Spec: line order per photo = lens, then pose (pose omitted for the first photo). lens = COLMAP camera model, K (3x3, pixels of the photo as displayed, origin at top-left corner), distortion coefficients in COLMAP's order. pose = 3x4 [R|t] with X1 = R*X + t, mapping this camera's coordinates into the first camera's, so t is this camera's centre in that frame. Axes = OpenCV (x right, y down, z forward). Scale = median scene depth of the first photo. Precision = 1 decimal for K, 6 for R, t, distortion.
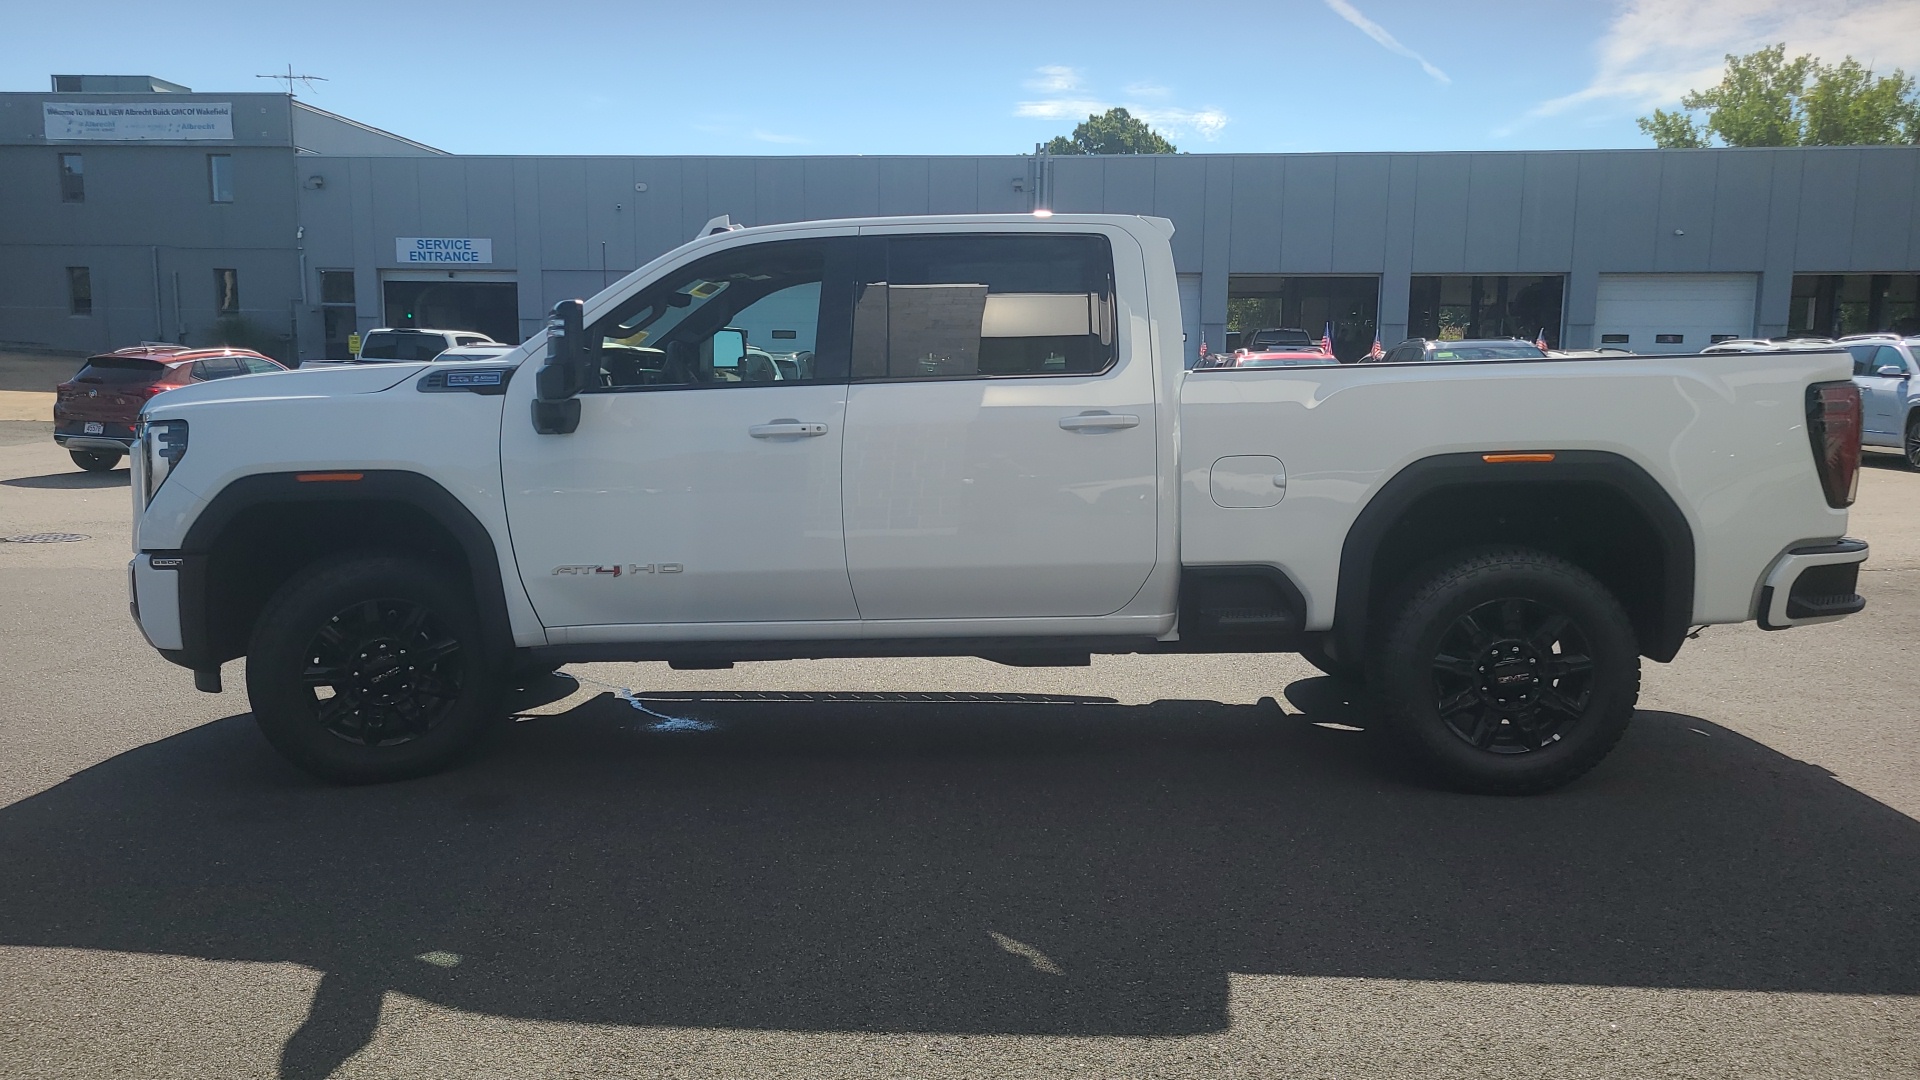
lens RADIAL K [[1434.6, 0, 922.7], [0, 1434.6, 564.3], [0, 0, 1]] dist [0.051016, -0.030977]
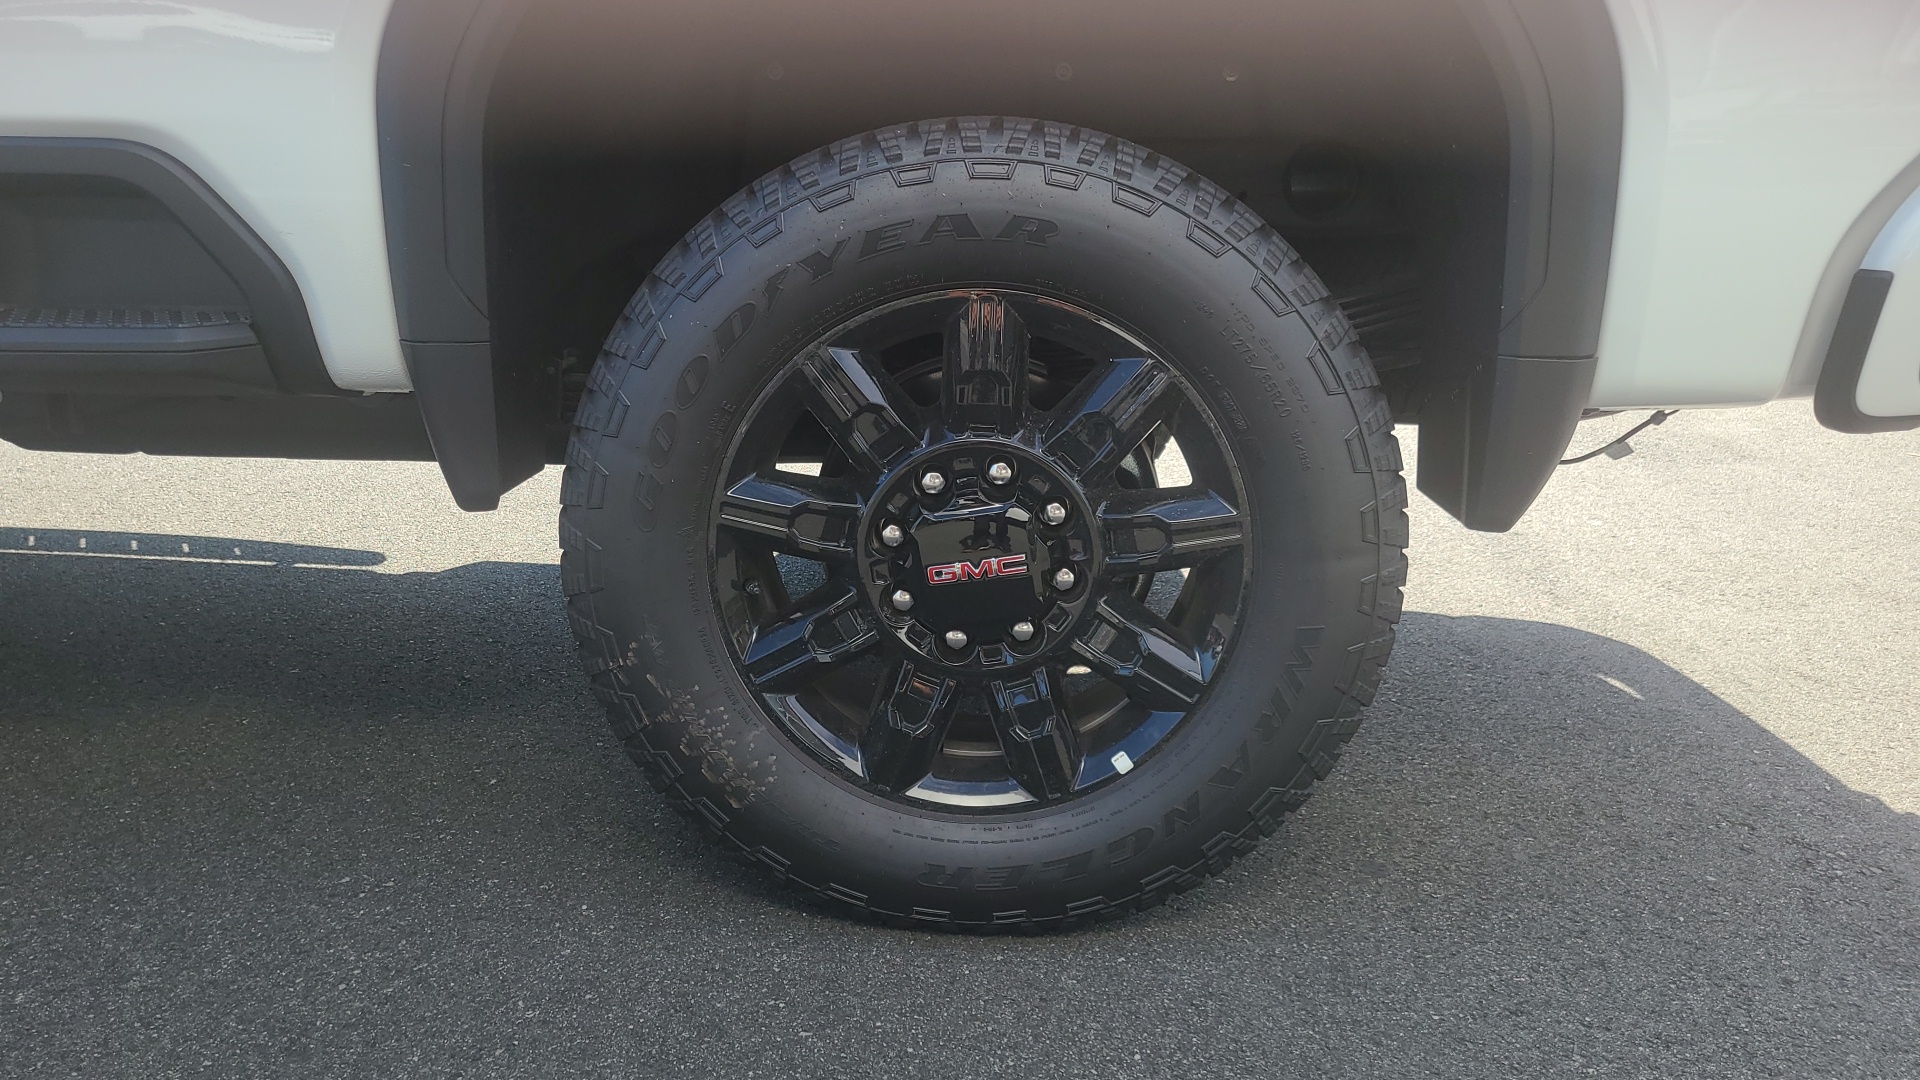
lens RADIAL K [[1434.6, 0, 946.9], [0, 1434.6, 547.6], [0, 0, 1]] dist [0.051016, -0.030977]
pose [[0.999278, 0.034391, 0.016133, 0.394578], [-0.036068, 0.992258, 0.118837, 0.039827], [-0.011921, -0.119333, 0.992783, 0.705483]]
